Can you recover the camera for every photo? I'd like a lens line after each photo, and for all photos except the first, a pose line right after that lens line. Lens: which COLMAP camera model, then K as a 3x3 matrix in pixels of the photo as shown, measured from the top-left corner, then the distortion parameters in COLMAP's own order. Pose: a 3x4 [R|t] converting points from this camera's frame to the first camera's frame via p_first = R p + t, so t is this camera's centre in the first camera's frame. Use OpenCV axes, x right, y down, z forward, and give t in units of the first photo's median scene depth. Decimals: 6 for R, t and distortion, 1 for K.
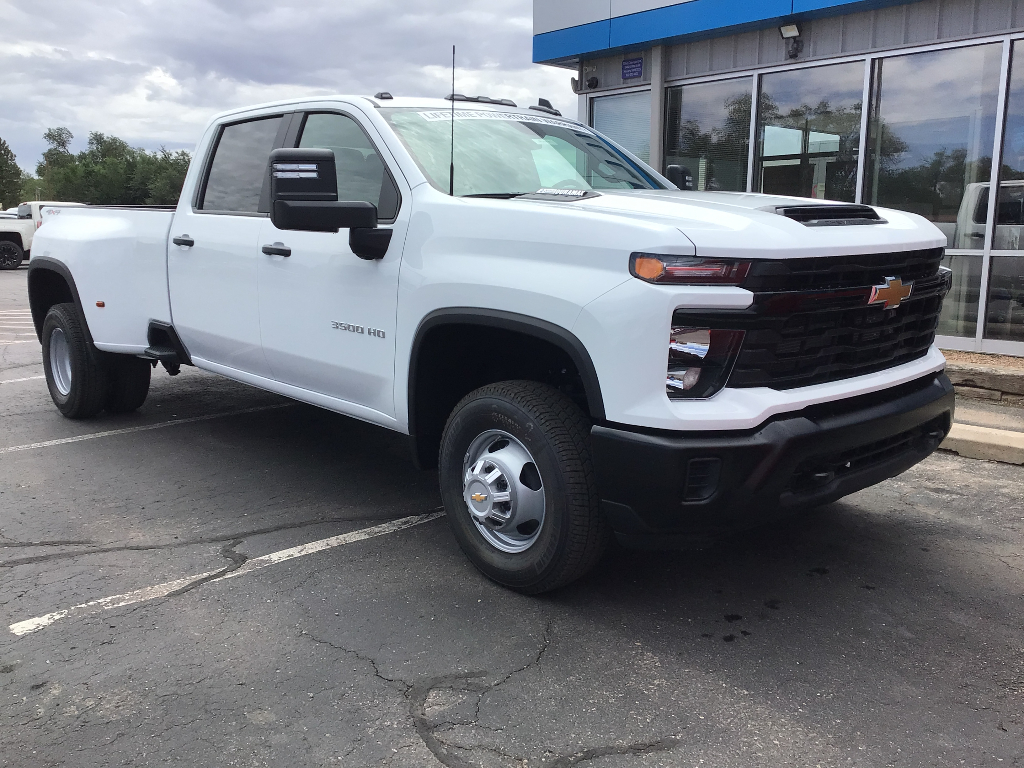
lens RADIAL K [[919.6, 0, 518.6], [0, 919.6, 388.9], [0, 0, 1]] dist [0.071902, -0.096169]
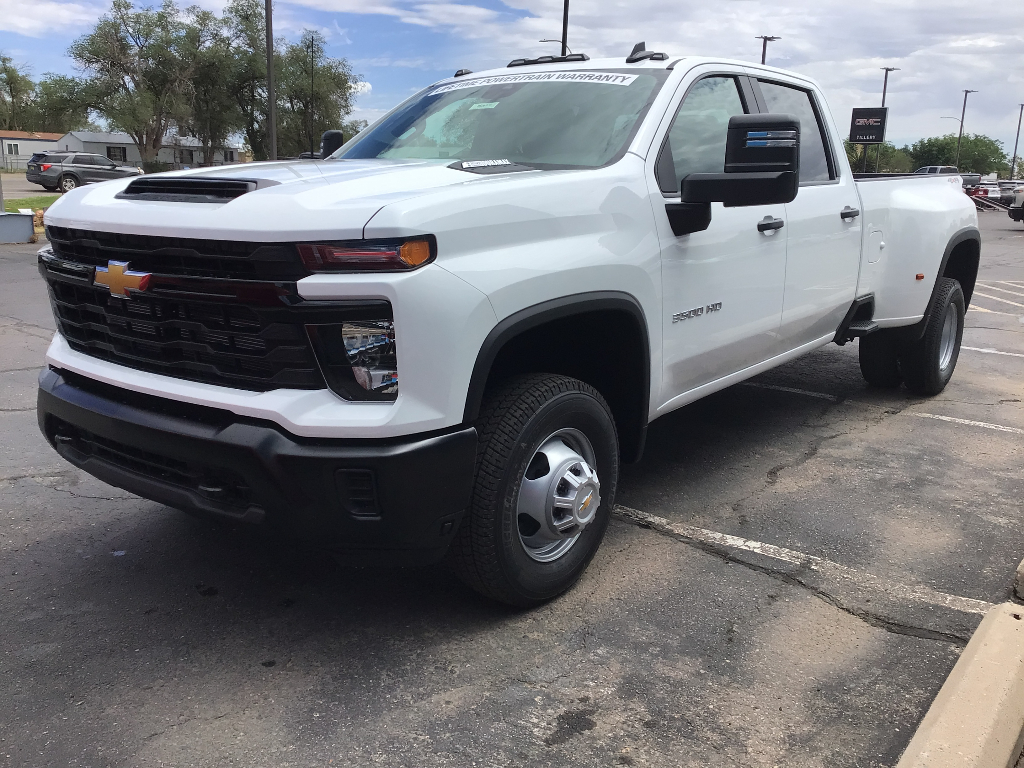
lens RADIAL K [[919.6, 0, 504.5], [0, 919.6, 381.8], [0, 0, 1]] dist [0.071902, -0.096169]
pose [[0.154217, 0.218571, -0.963558, 0.670589], [-0.193065, 0.963091, 0.187566, -0.124609], [0.968991, 0.157104, 0.190723, 0.607977]]
